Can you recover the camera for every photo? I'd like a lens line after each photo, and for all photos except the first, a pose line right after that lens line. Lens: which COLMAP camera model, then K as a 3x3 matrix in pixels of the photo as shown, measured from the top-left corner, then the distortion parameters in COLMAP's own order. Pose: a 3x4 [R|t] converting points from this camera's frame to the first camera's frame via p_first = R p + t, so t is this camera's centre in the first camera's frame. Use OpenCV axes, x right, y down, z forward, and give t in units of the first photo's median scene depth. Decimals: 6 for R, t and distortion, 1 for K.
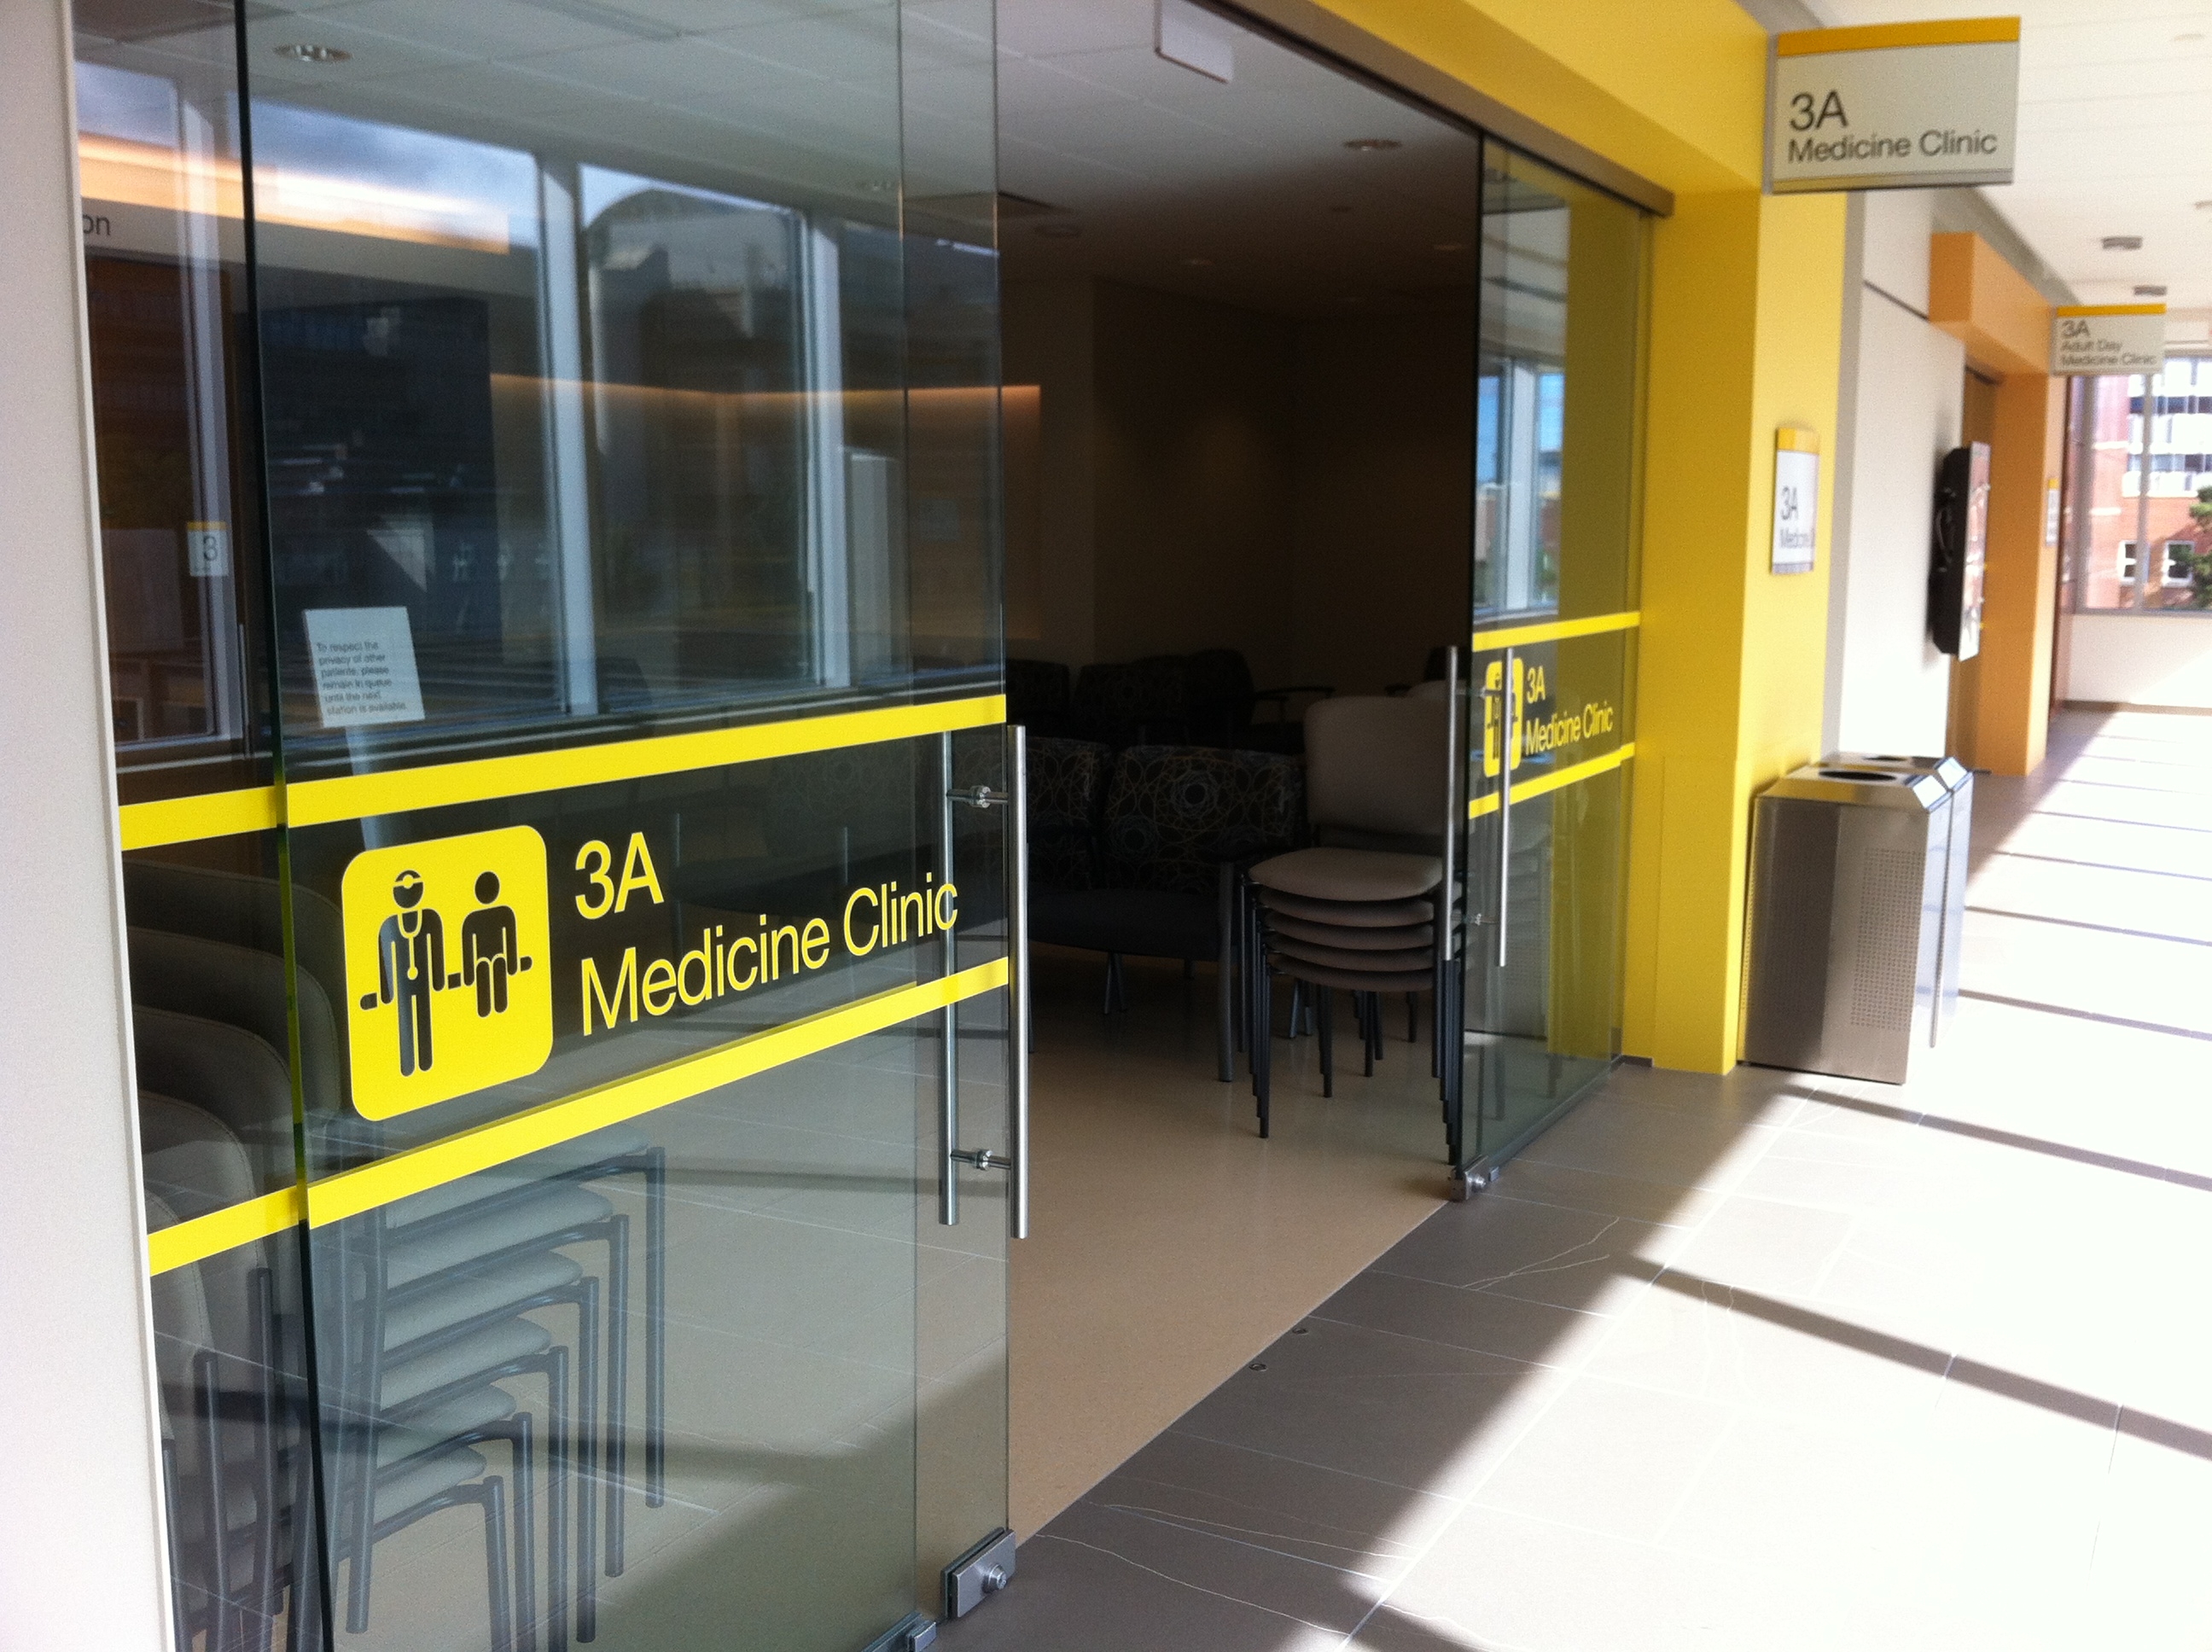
lens RADIAL K [[1964.9, 0, 1067.7], [0, 1964.9, 809.0], [0, 0, 1]] dist [0.016742, -0.160596]
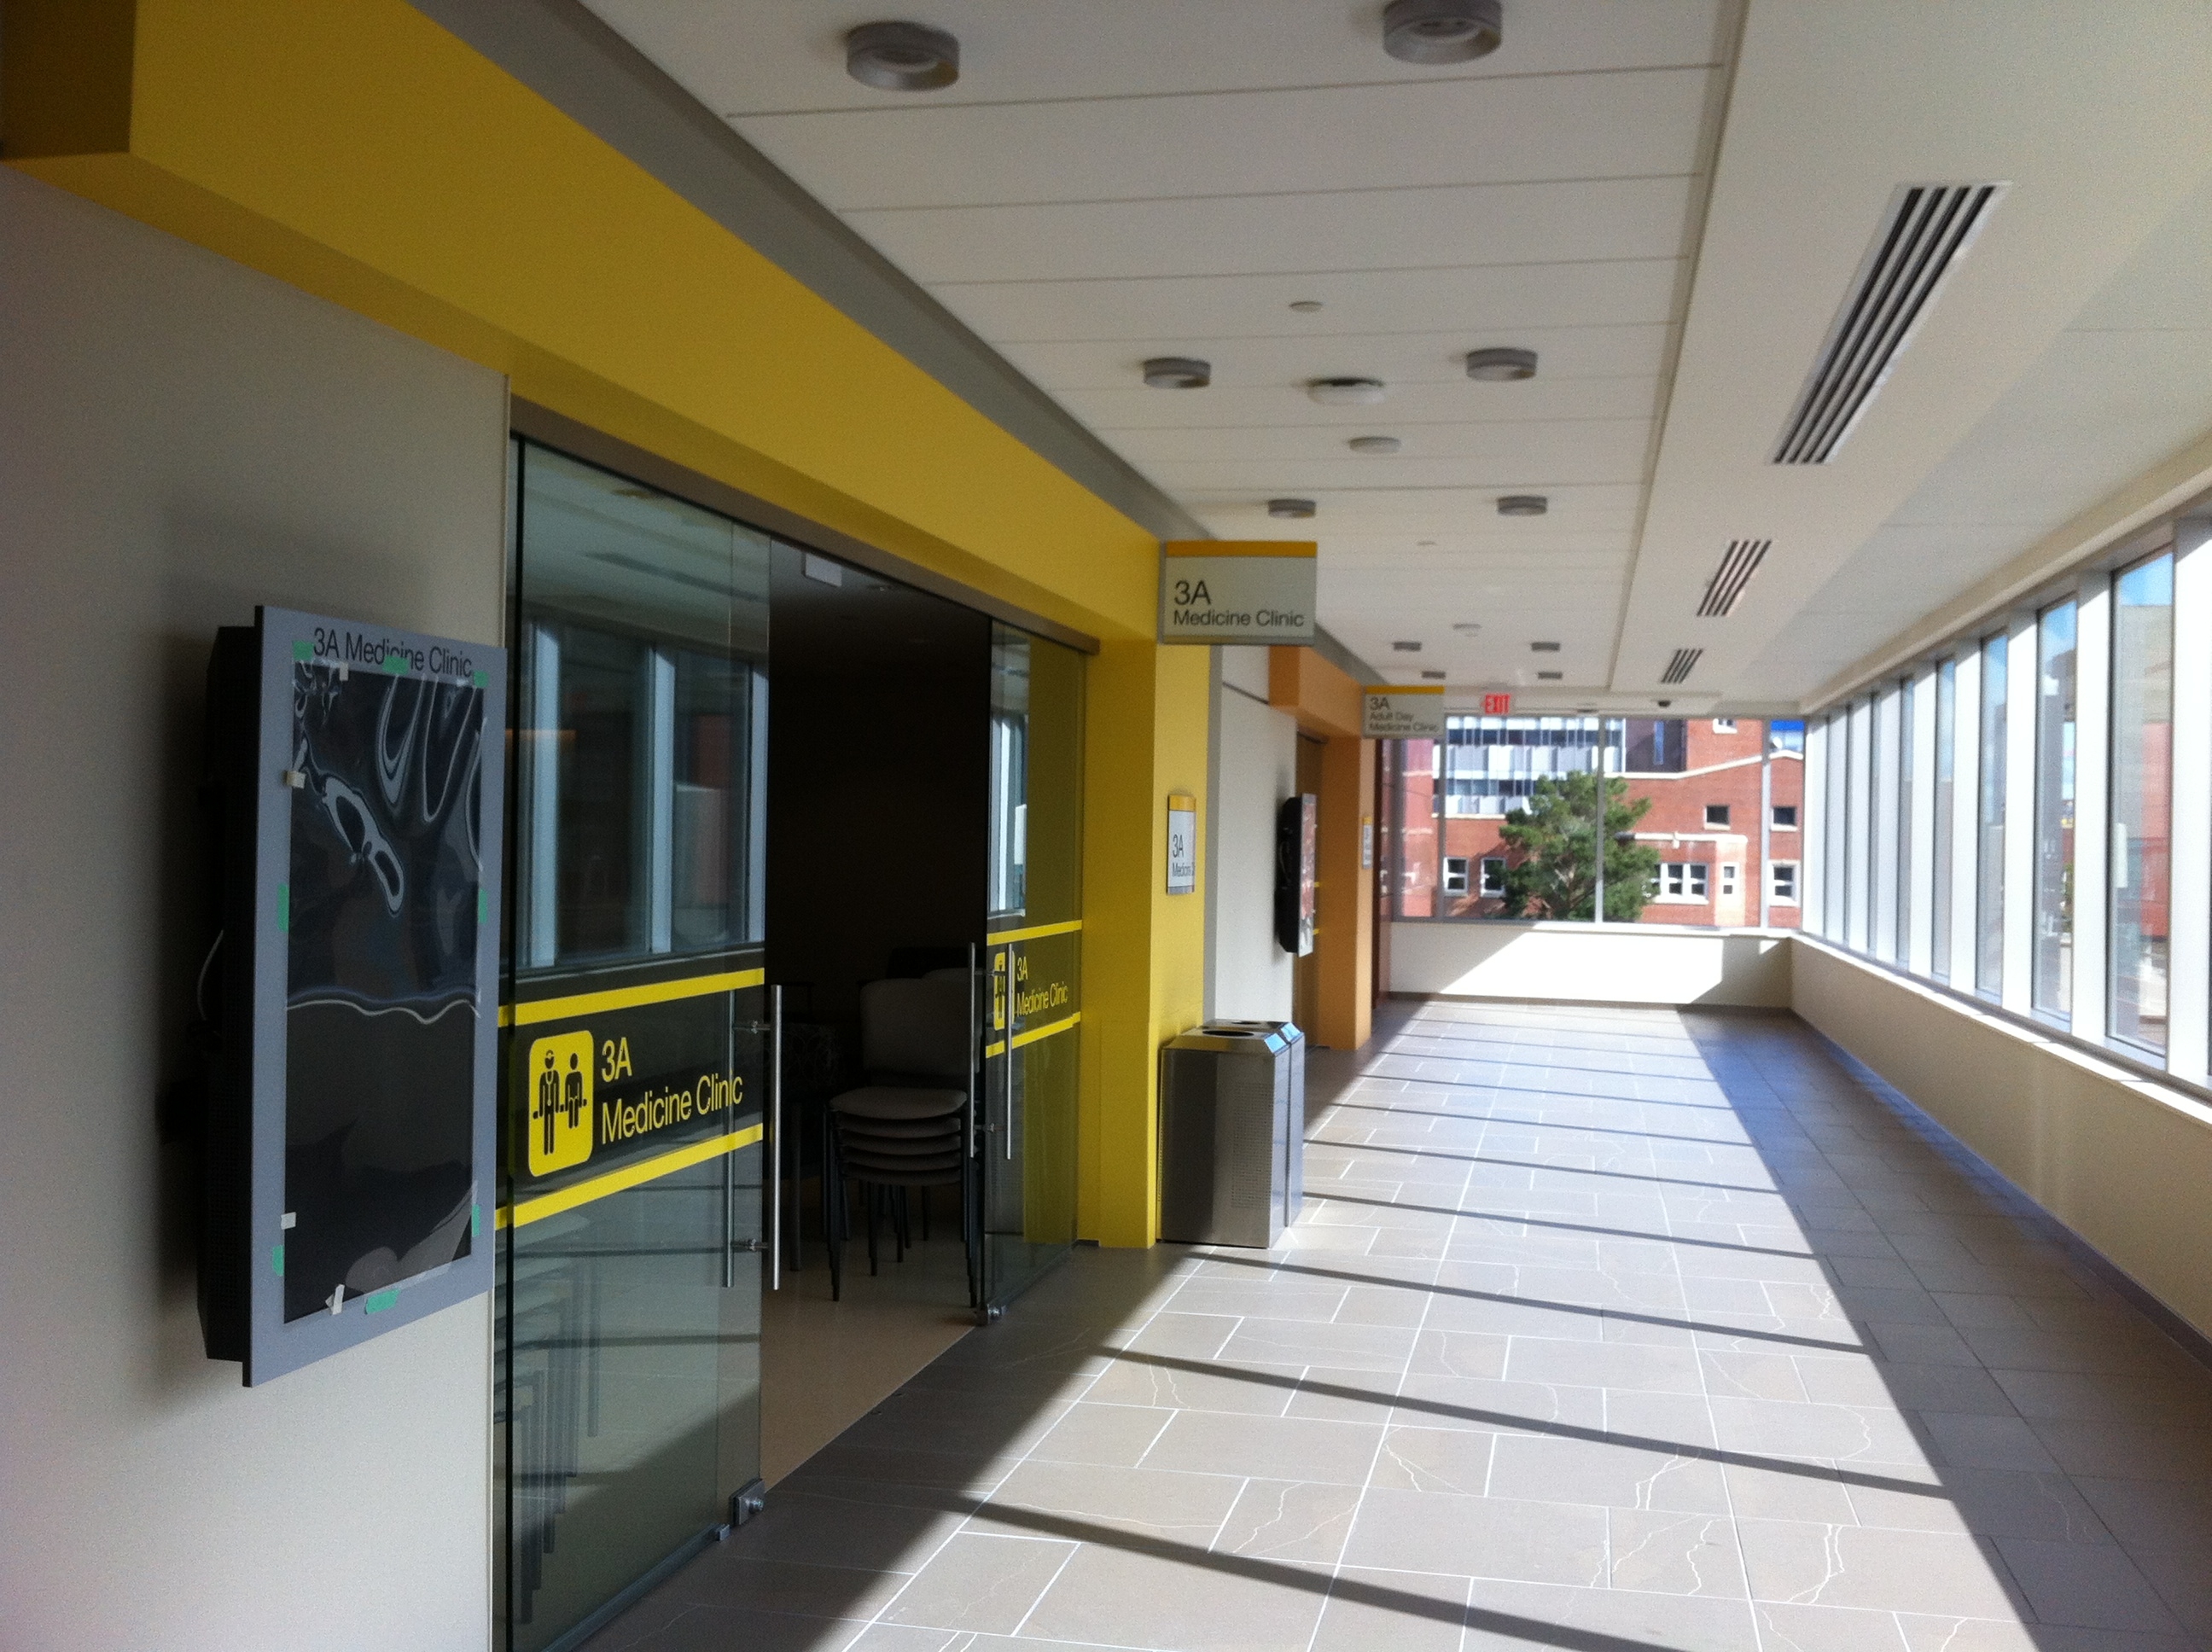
lens RADIAL K [[1964.9, 0, 1093.7], [0, 1964.9, 836.5], [0, 0, 1]] dist [0.016742, -0.160596]
pose [[0.951224, 0.016985, 0.308034, -0.290152], [0.026588, 0.990254, -0.136709, 0.070625], [-0.307354, 0.138231, 0.941502, -0.727369]]
